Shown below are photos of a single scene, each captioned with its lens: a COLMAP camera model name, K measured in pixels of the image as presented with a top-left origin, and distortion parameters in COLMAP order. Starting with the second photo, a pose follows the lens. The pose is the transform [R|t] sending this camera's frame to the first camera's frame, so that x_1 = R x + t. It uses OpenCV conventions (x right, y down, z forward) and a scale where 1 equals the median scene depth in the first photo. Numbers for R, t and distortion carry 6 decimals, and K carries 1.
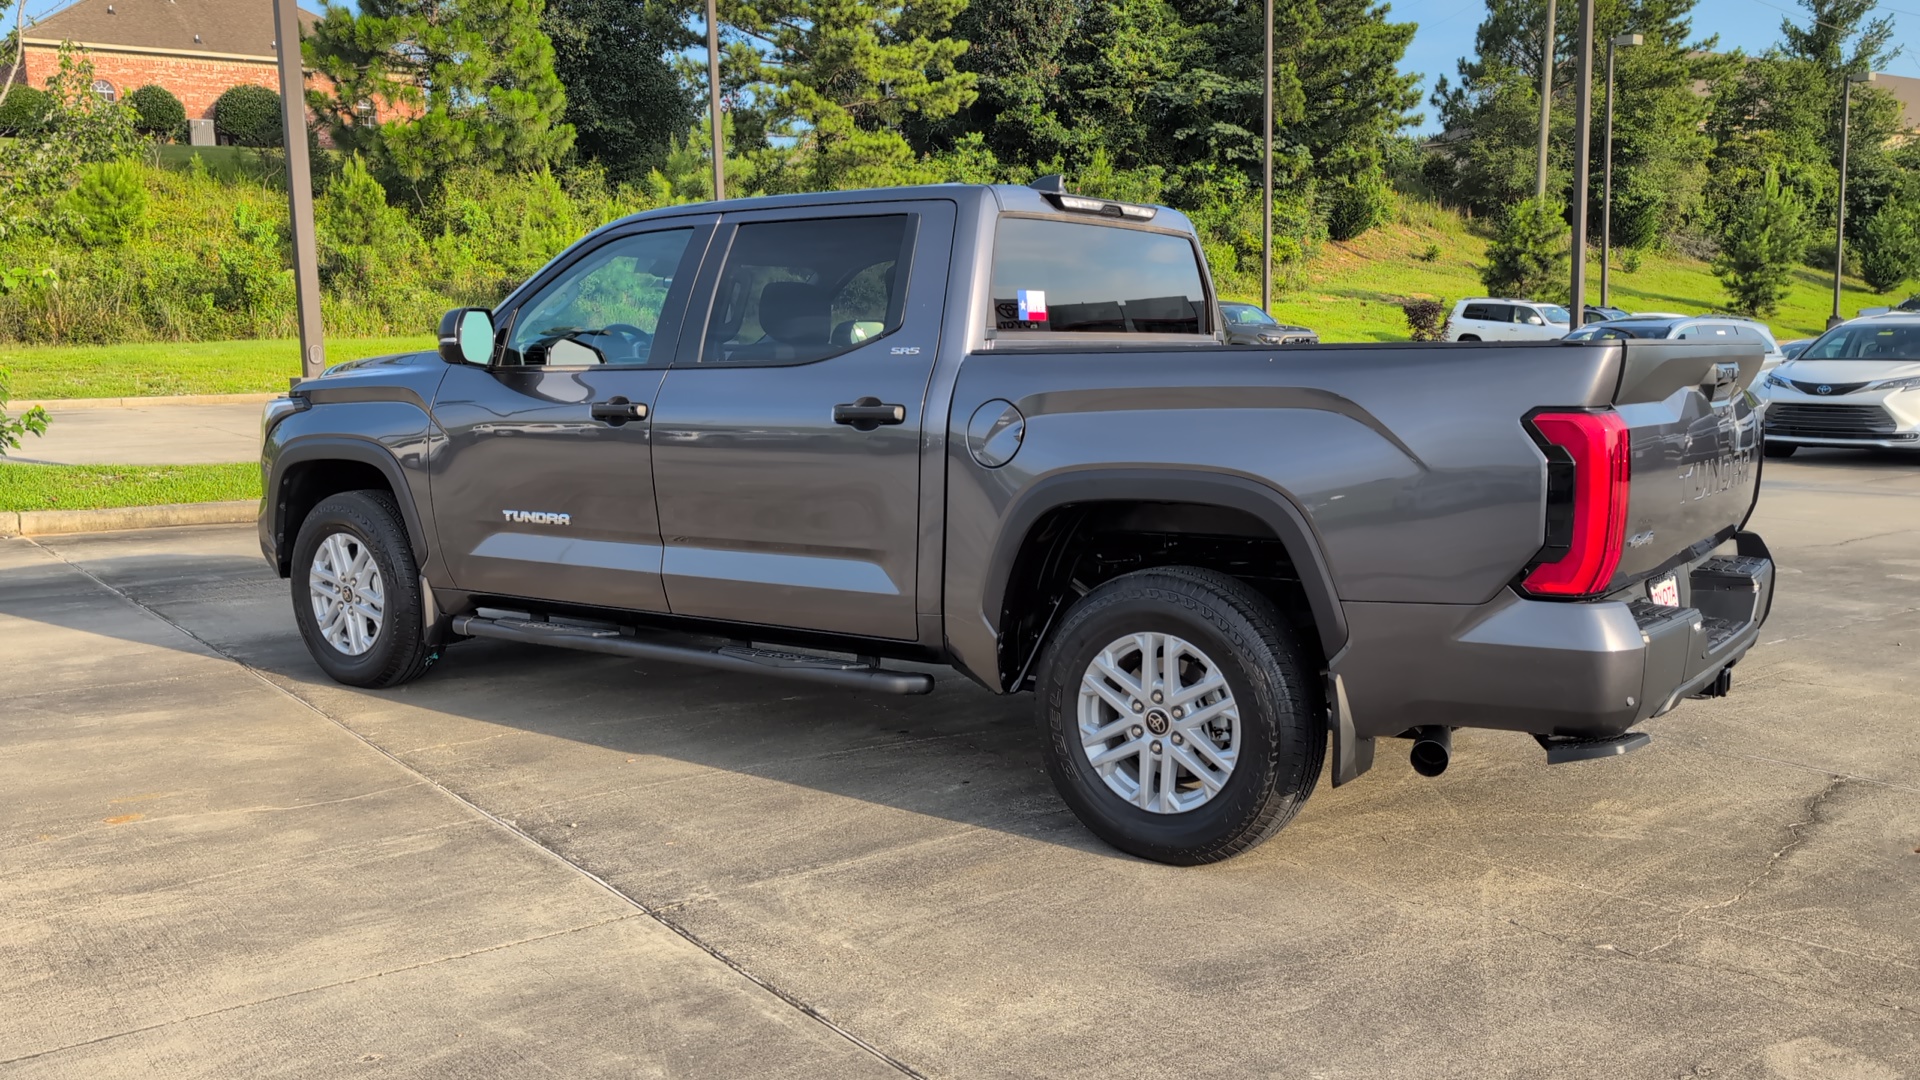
lens RADIAL K [[1603.7, 0, 957.4], [0, 1603.7, 594.4], [0, 0, 1]] dist [0.003938, 0.009102]
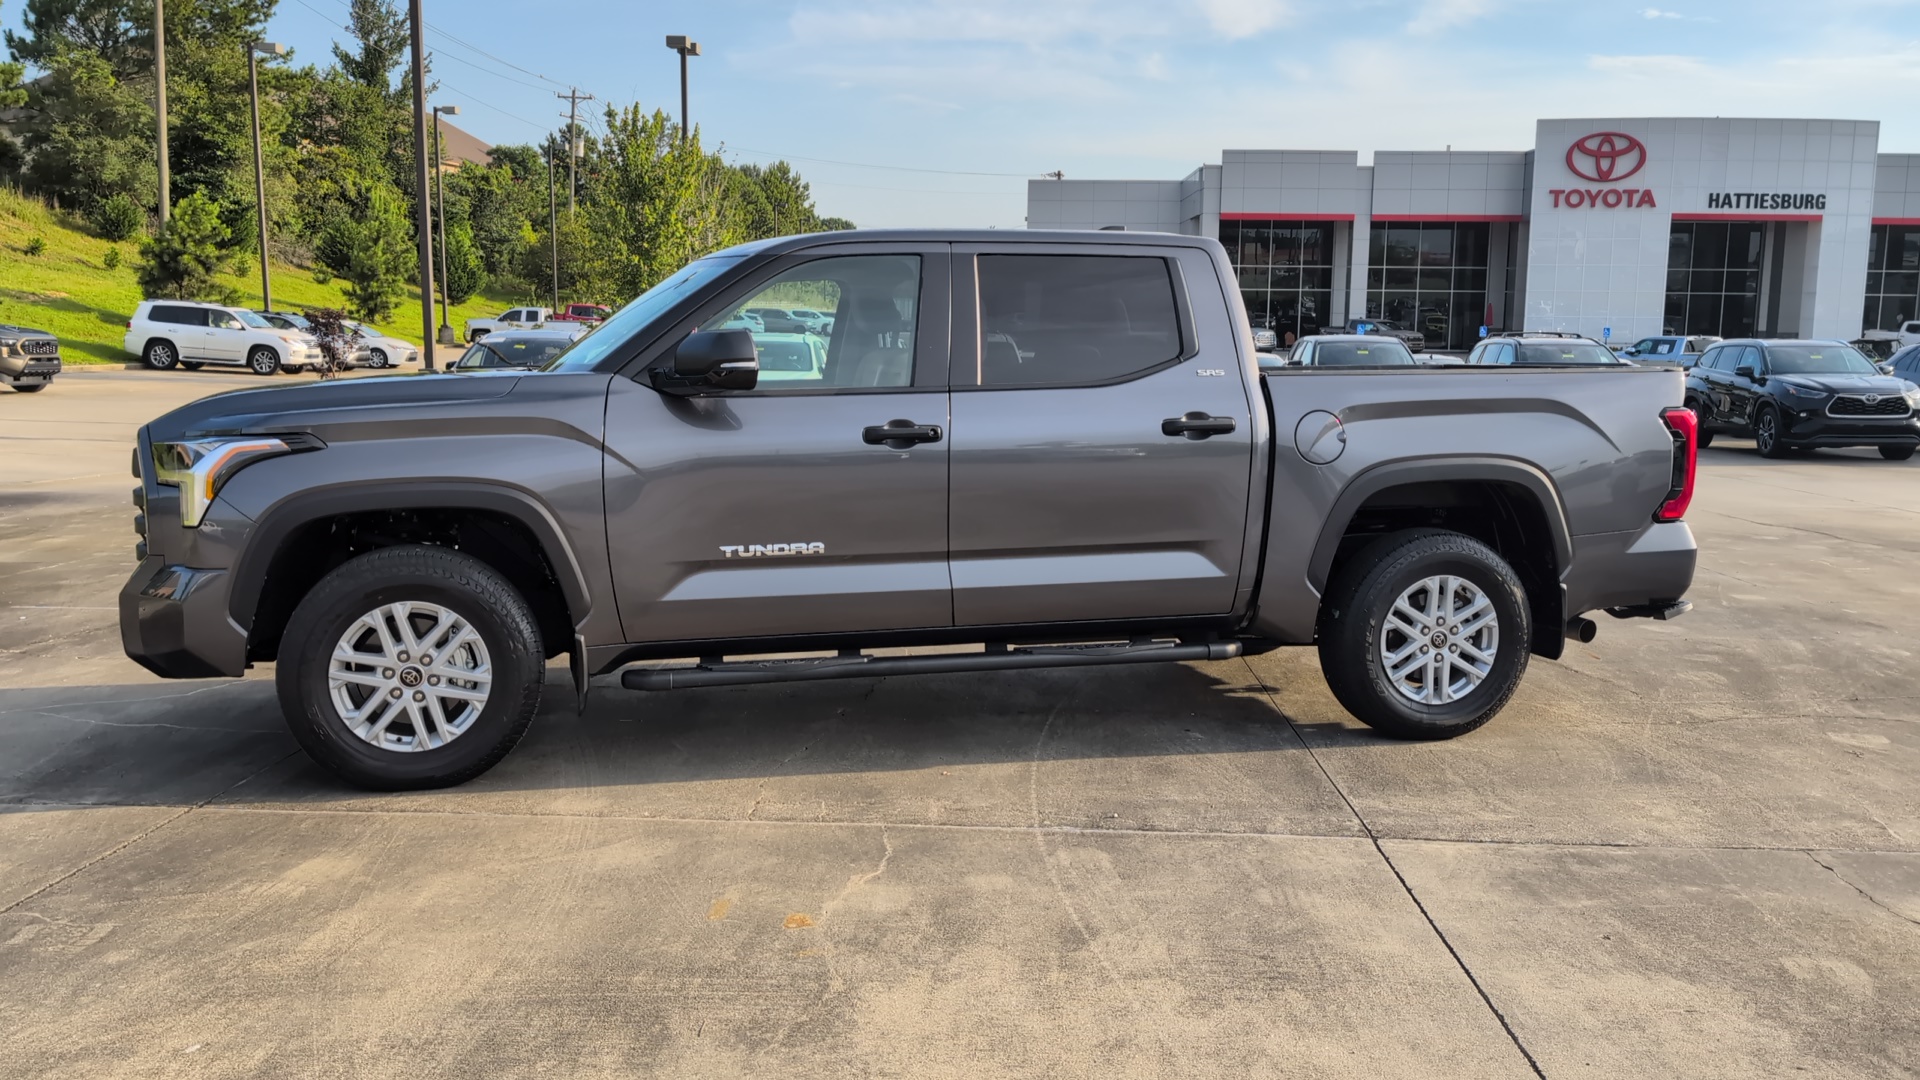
lens RADIAL K [[1603.7, 0, 957.4], [0, 1603.7, 594.4], [0, 0, 1]] dist [0.003938, 0.009102]
pose [[0.647478, -0.108231, 0.754360, -1.046678], [0.109649, 0.992795, 0.048326, -0.064022], [-0.754155, 0.051425, 0.654680, 0.345771]]
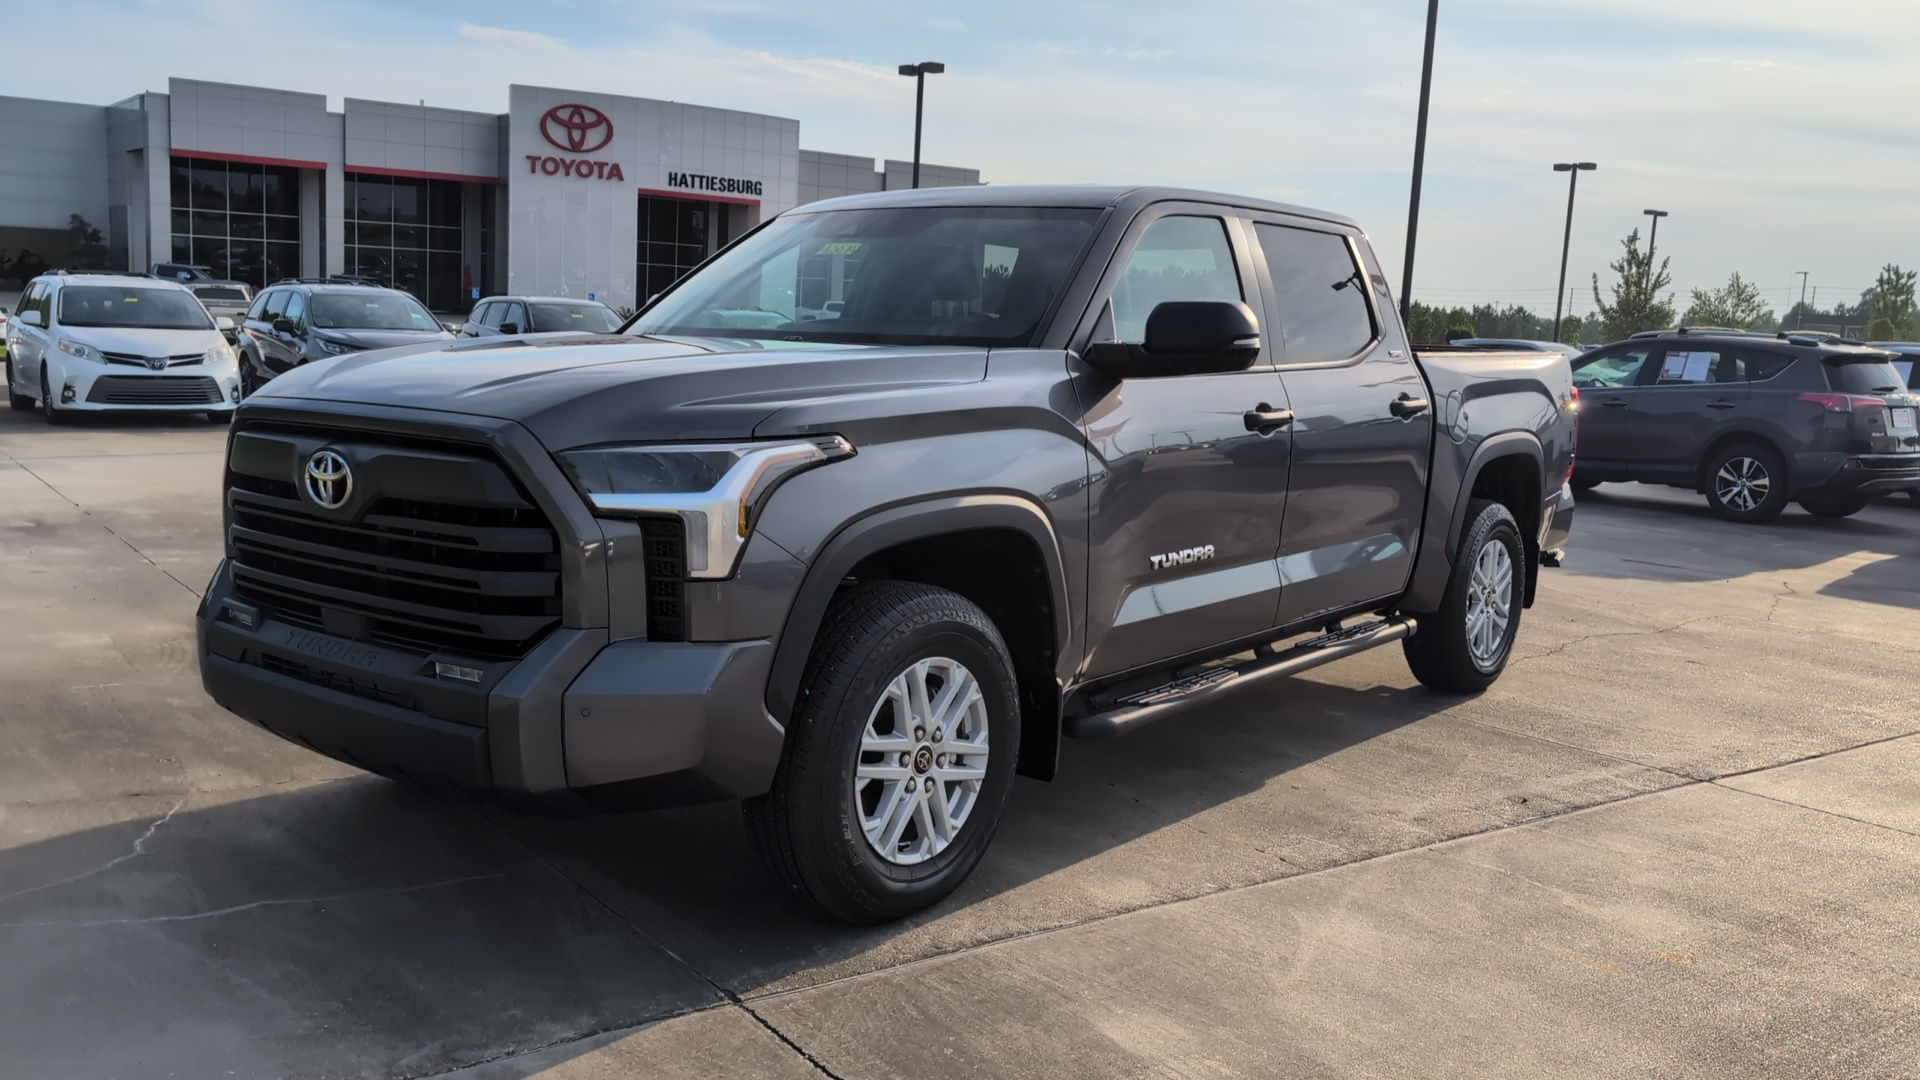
lens RADIAL K [[1618.8, 0, 960.0], [0, 1618.8, 540.0], [0, 0, 1]] dist [0.061415, -0.124111]
pose [[0.045176, -0.122609, 0.991426, -1.251432], [0.121443, 0.985753, 0.116374, -0.191359], [-0.991570, 0.115145, 0.059423, 1.223812]]
